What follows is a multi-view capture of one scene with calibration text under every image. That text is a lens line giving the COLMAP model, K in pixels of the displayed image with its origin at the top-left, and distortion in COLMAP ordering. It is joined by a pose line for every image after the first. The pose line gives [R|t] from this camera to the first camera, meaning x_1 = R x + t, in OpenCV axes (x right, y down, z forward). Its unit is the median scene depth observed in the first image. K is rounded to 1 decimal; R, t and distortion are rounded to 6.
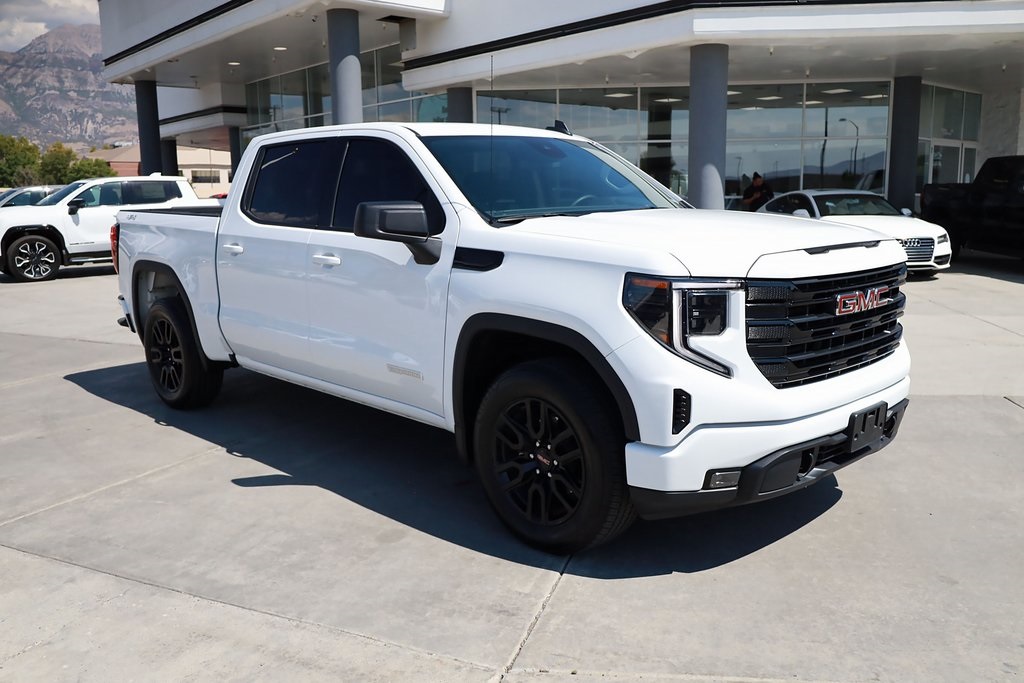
lens RADIAL K [[920.3, 0, 512.0], [0, 920.3, 341.5], [0, 0, 1]] dist [-0.010105, -0.010937]
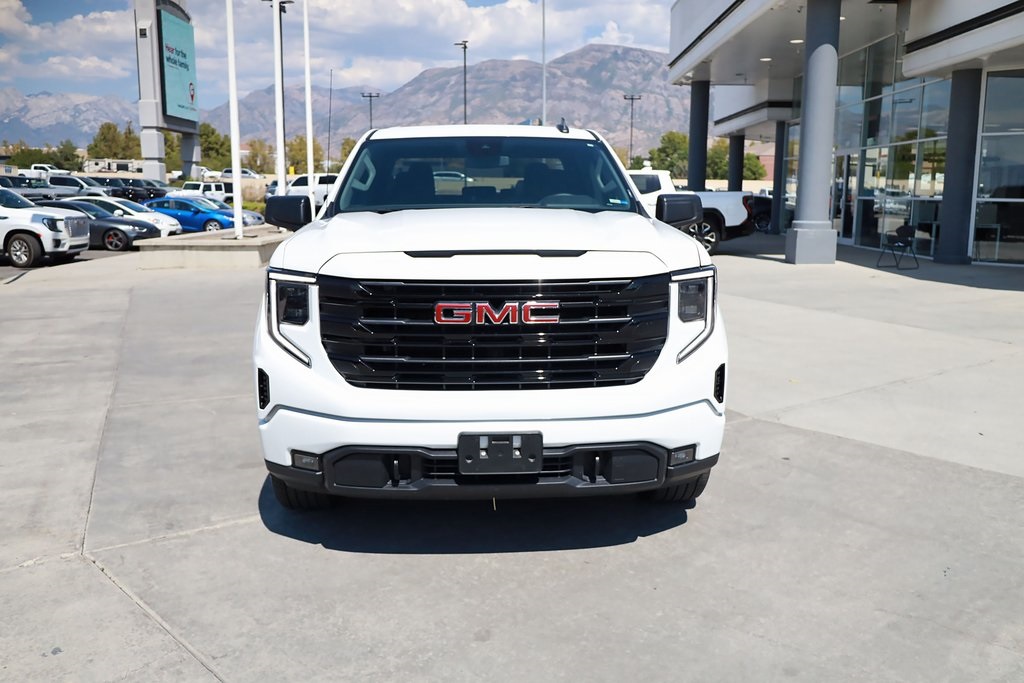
lens RADIAL K [[920.3, 0, 512.0], [0, 920.3, 341.5], [0, 0, 1]] dist [-0.010105, -0.010937]
pose [[0.729368, 0.125090, -0.672588, 1.071581], [-0.119810, 0.991303, 0.054441, -0.072454], [0.673548, 0.040876, 0.738012, 0.359950]]
